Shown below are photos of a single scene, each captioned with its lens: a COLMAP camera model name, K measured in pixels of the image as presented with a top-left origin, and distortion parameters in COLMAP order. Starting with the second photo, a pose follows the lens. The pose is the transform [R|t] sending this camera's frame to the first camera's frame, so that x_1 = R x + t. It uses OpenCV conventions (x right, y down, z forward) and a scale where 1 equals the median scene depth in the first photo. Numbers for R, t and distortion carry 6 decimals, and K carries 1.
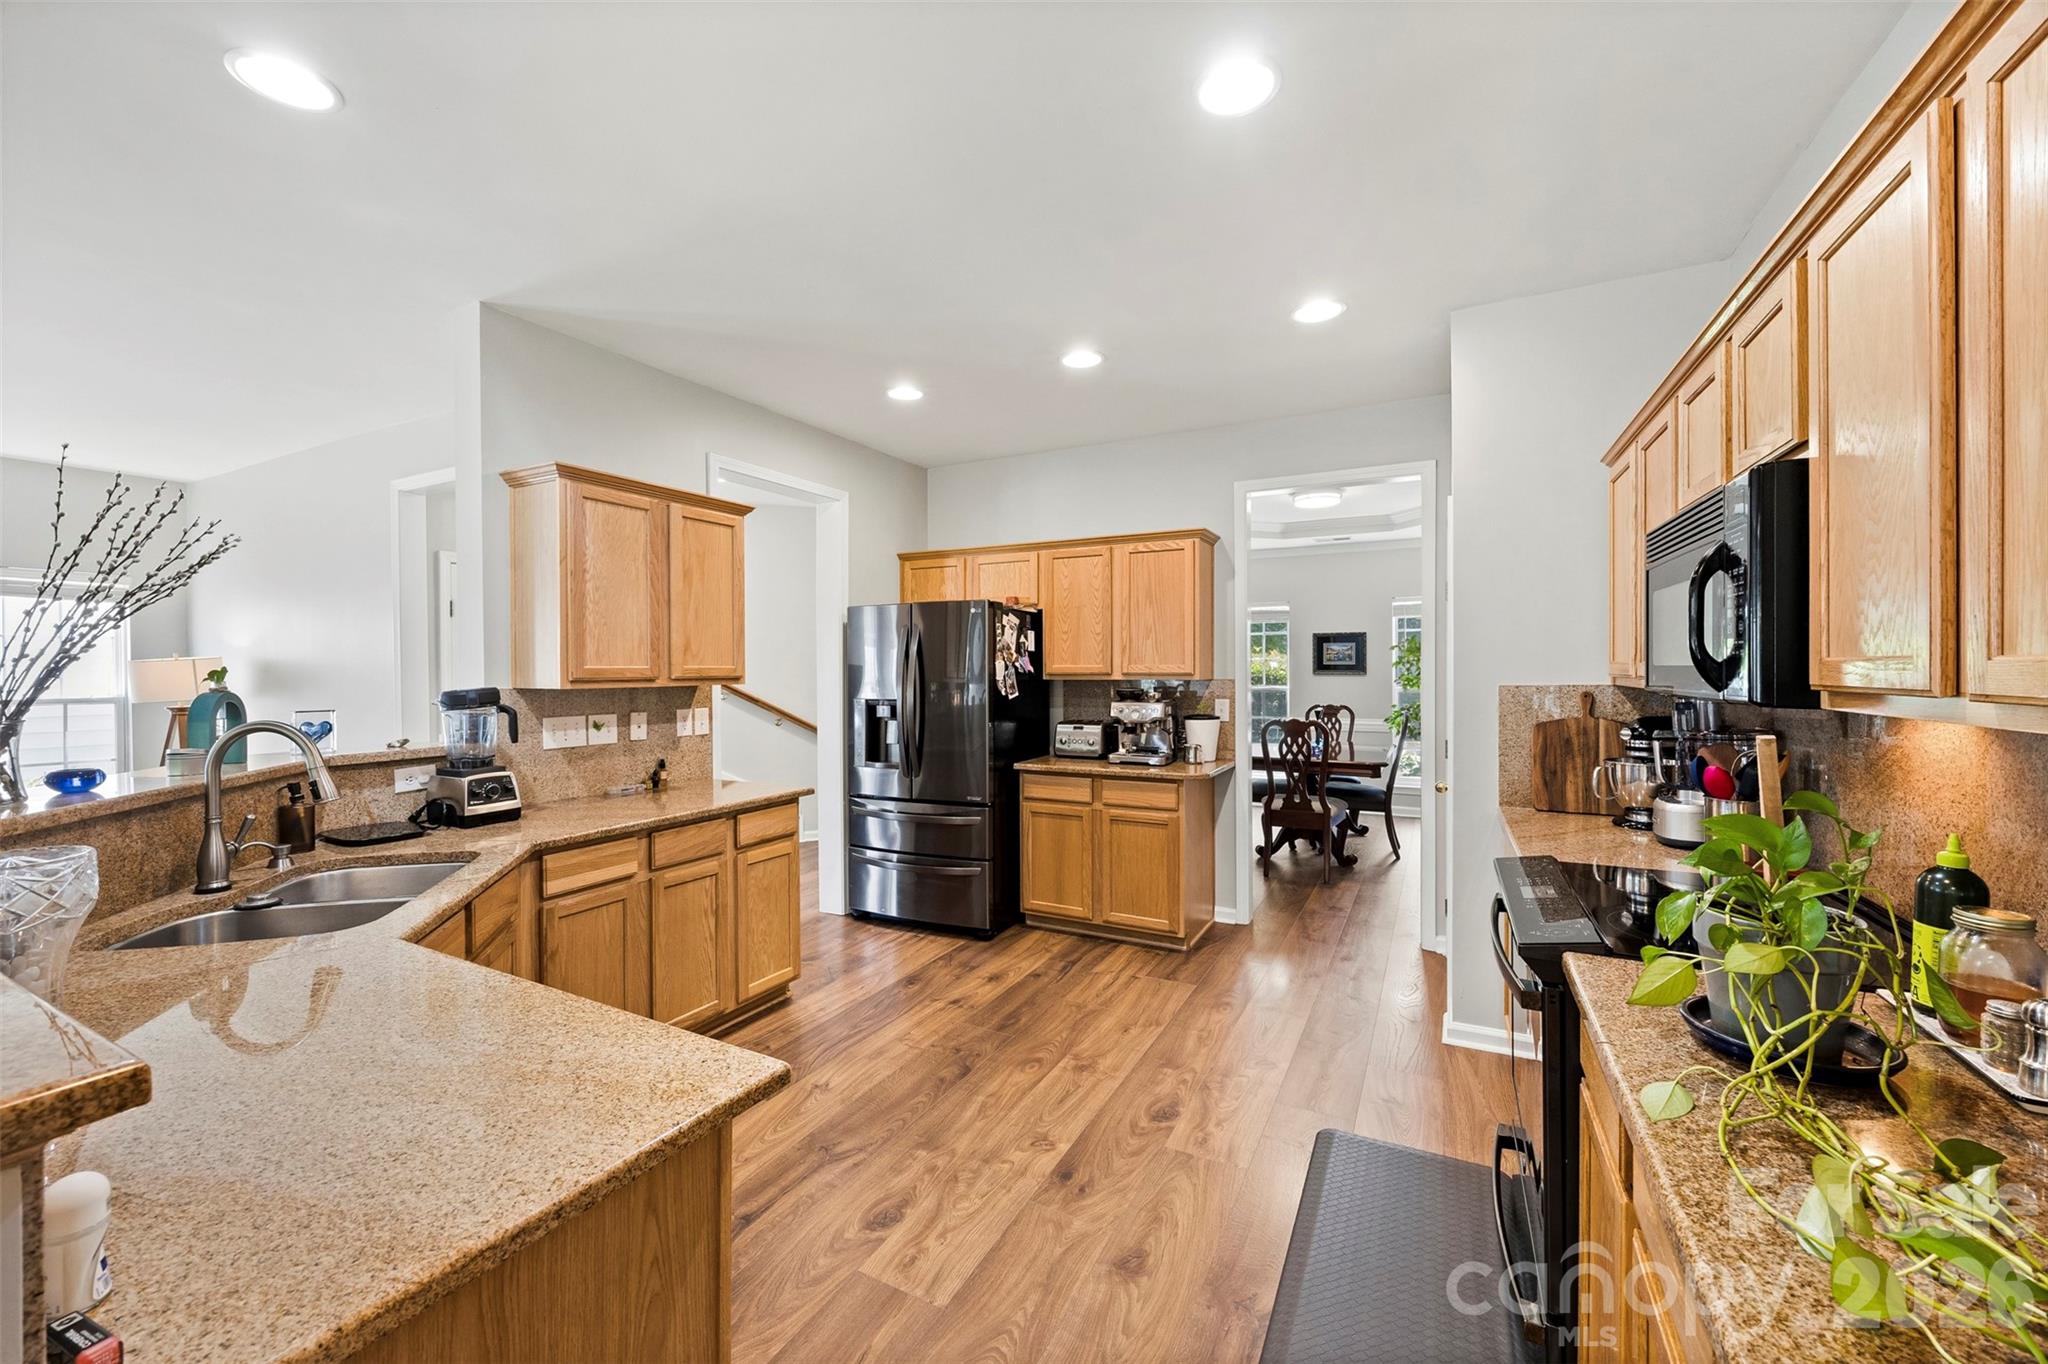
lens RADIAL K [[799.3, 0, 1018.4], [0, 799.3, 671.8], [0, 0, 1]] dist [-0.000527, -0.000202]
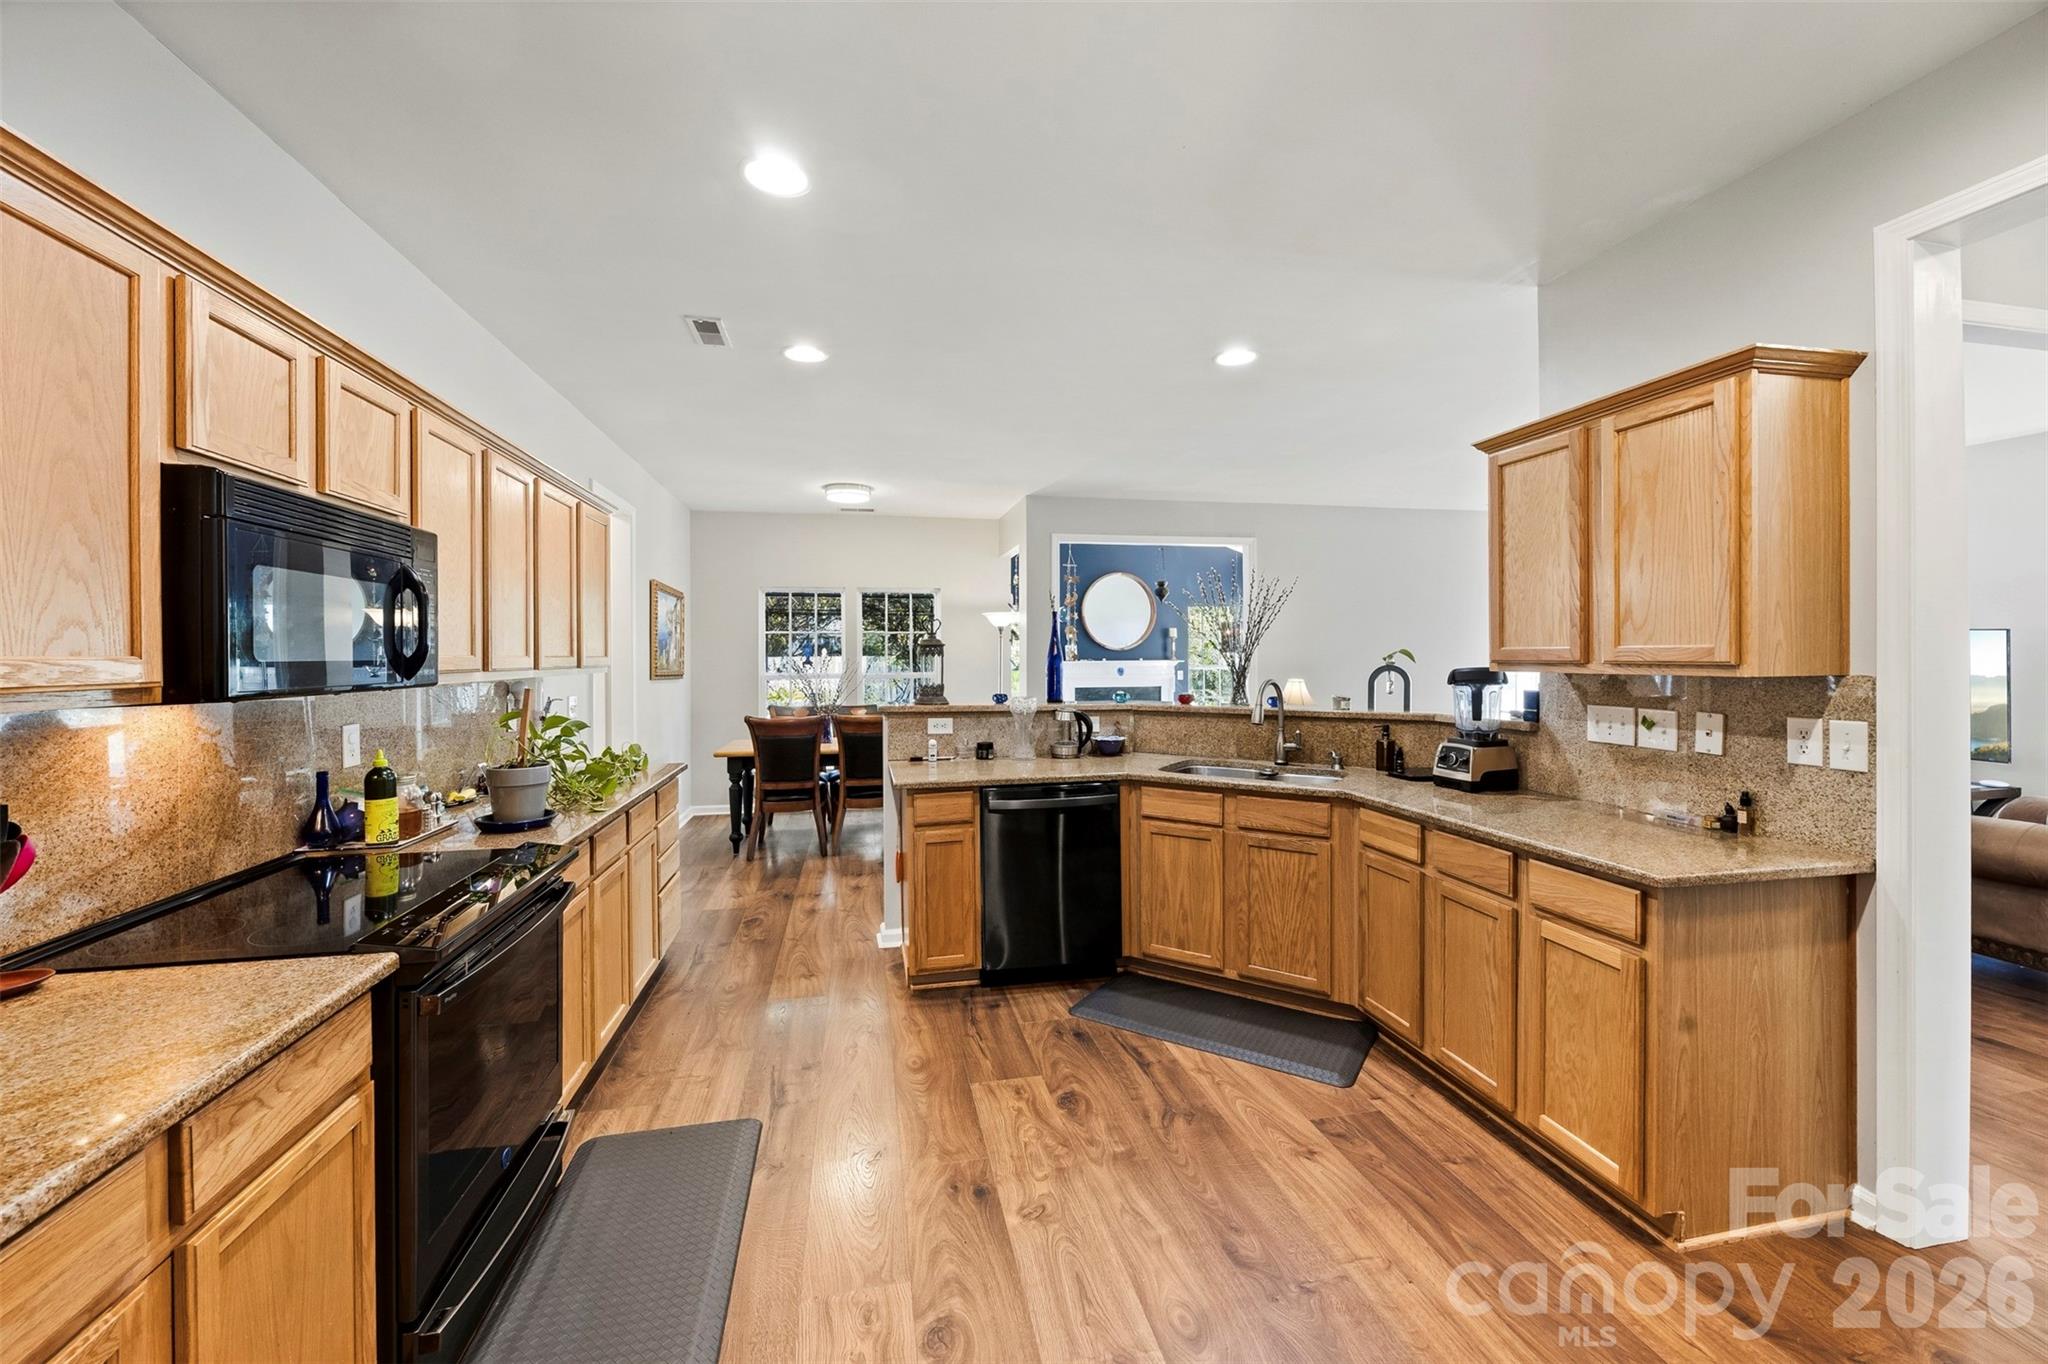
lens RADIAL K [[801.5, 0, 1025.8], [0, 801.5, 659.4], [0, 0, 1]] dist [0.000605, 0.000082]
pose [[-0.766276, 0.012948, -0.642382, 0.326108], [0.008213, 0.999913, 0.010357, -0.005194], [0.642460, 0.002661, -0.766315, 0.926025]]
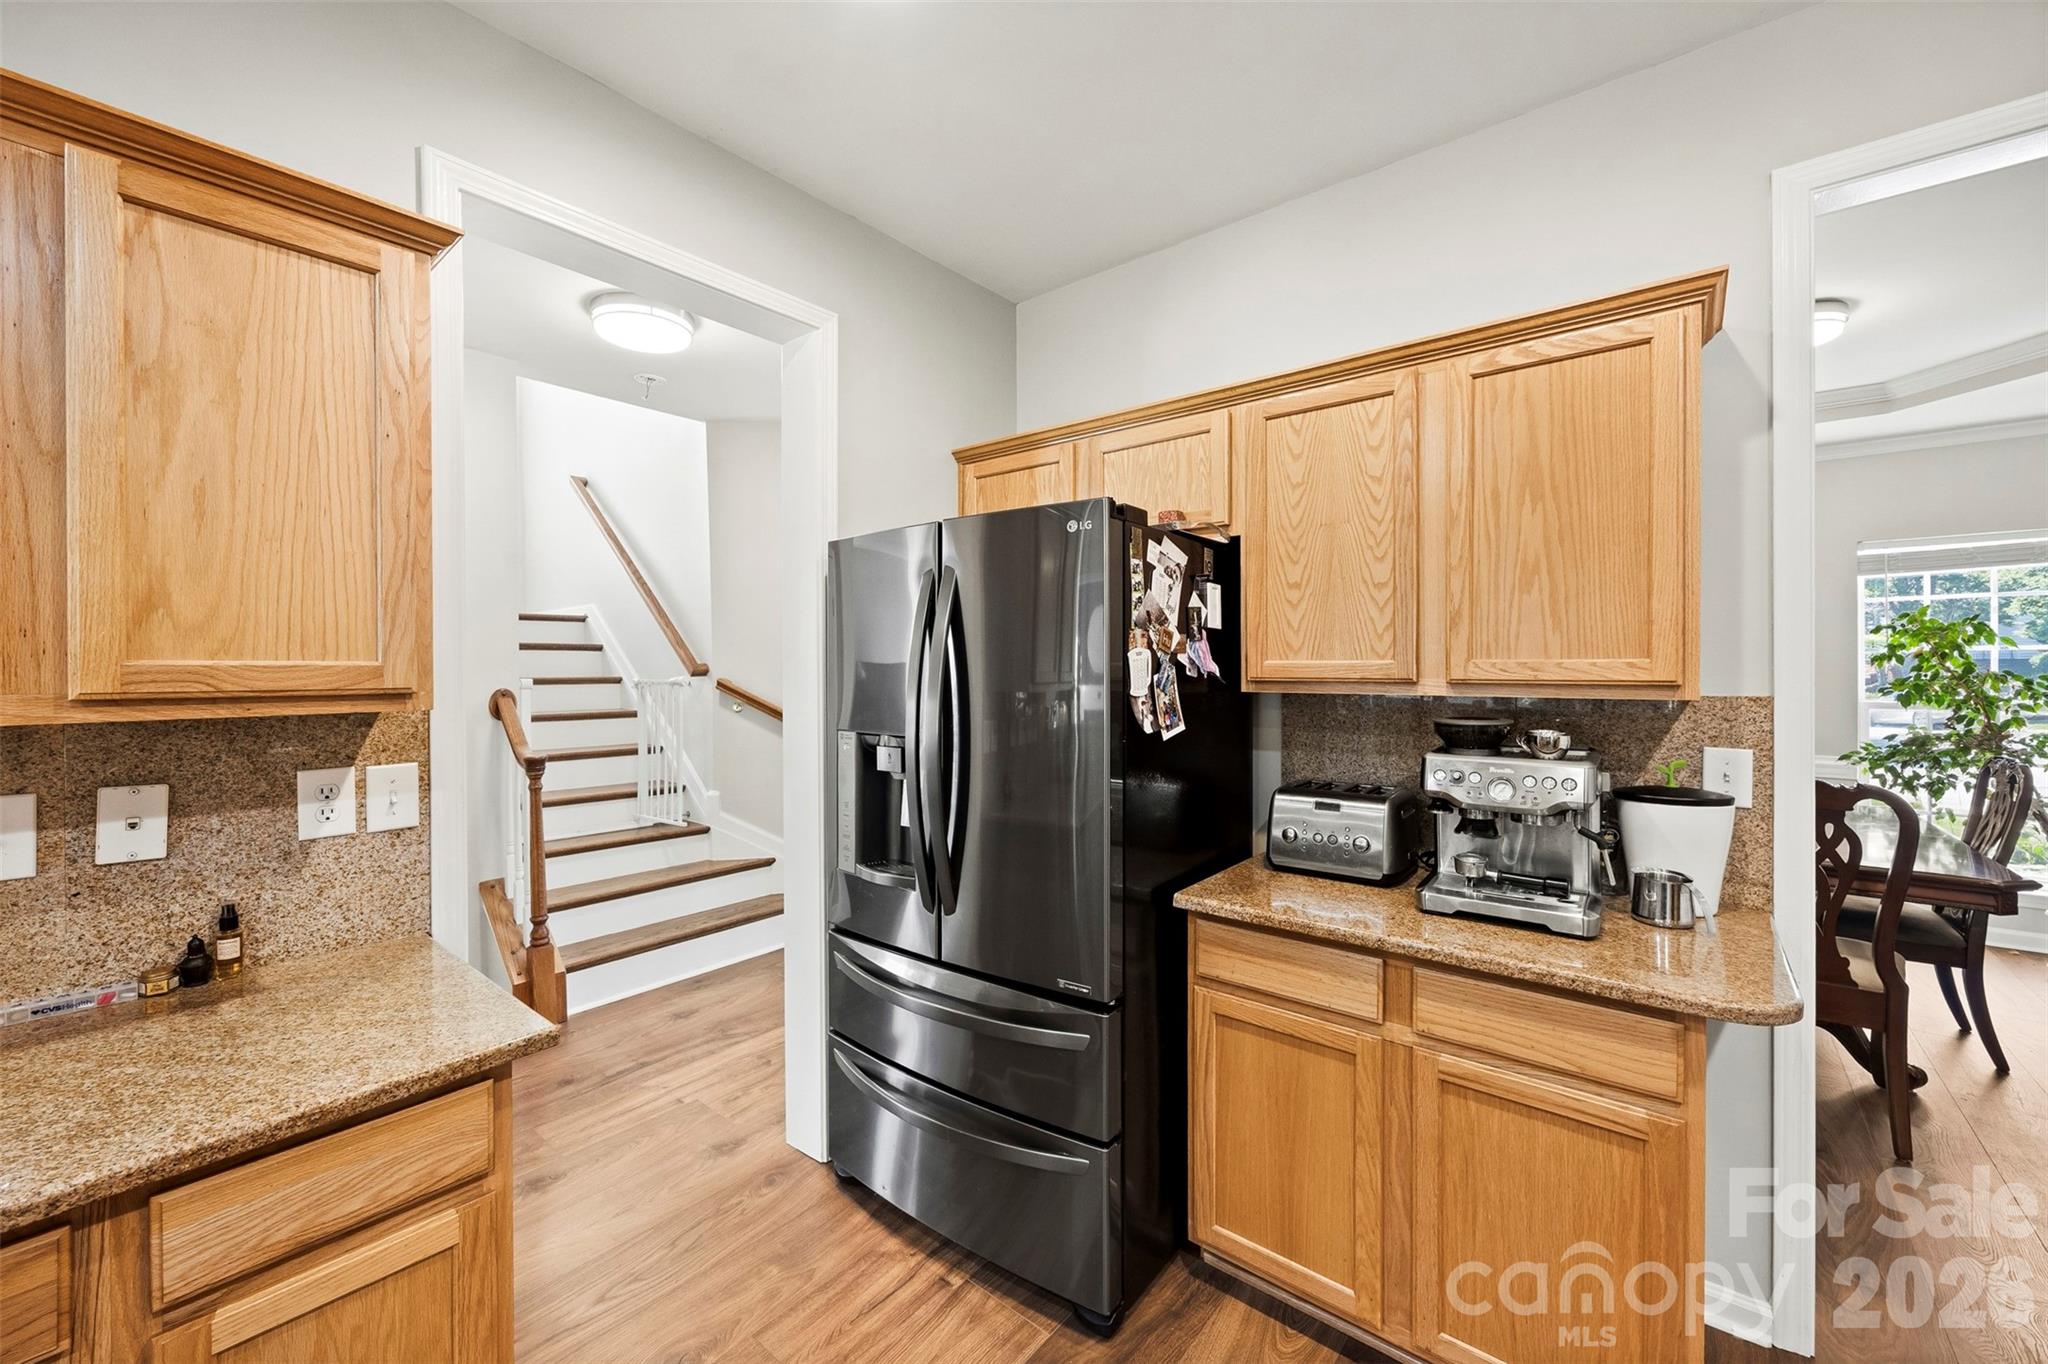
lens RADIAL K [[799.3, 0, 1018.4], [0, 799.3, 671.8], [0, 0, 1]] dist [-0.000527, -0.000202]
pose [[0.979129, 0.002452, -0.203227, -0.000458], [-0.001989, 0.999995, 0.002483, -0.003004], [0.203232, -0.002027, 0.979128, 0.582600]]
